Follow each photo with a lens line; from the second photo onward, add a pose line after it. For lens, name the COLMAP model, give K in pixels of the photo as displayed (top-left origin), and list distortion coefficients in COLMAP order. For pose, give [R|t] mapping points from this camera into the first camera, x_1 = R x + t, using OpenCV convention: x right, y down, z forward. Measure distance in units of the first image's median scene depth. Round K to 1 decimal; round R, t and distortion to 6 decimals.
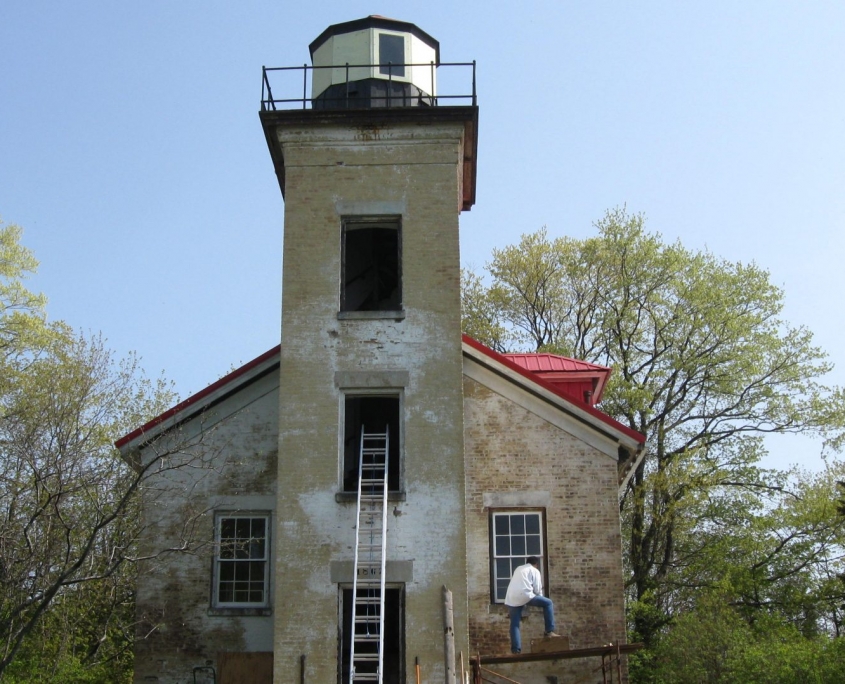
lens RADIAL K [[1295.6, 0, 422.5], [0, 1295.6, 342.0], [0, 0, 1]] dist [-0.133309, -0.125886]
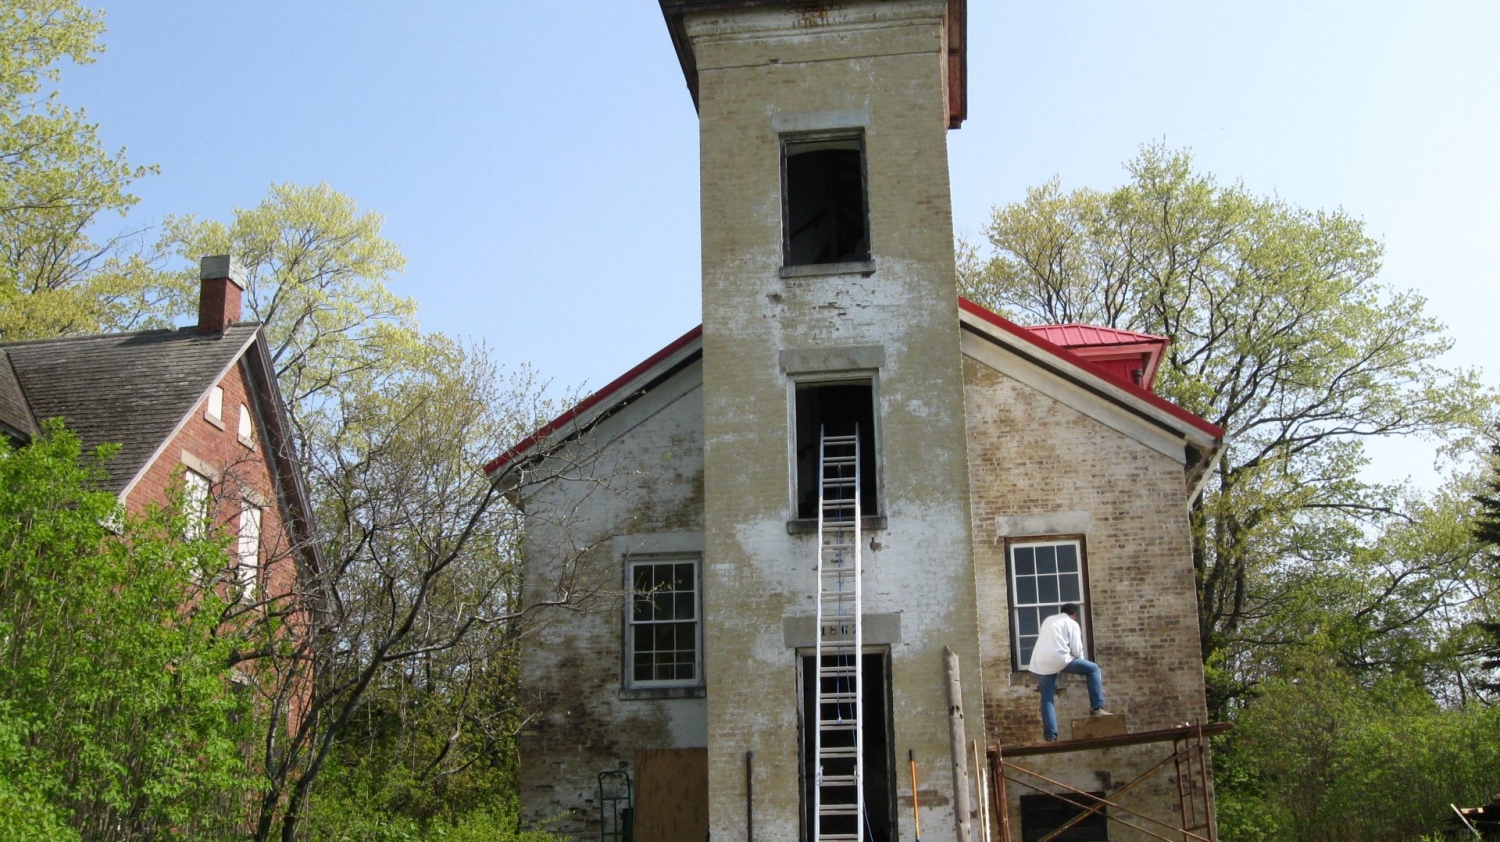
lens RADIAL K [[1591.6, 0, 750.0], [0, 1591.6, 421.0], [0, 0, 1]] dist [-0.144183, -0.011573]
pose [[0.994413, -0.040288, -0.097570, -0.000379], [0.043937, 0.998402, 0.035548, 0.027079], [0.095982, -0.039637, 0.994594, 0.121409]]
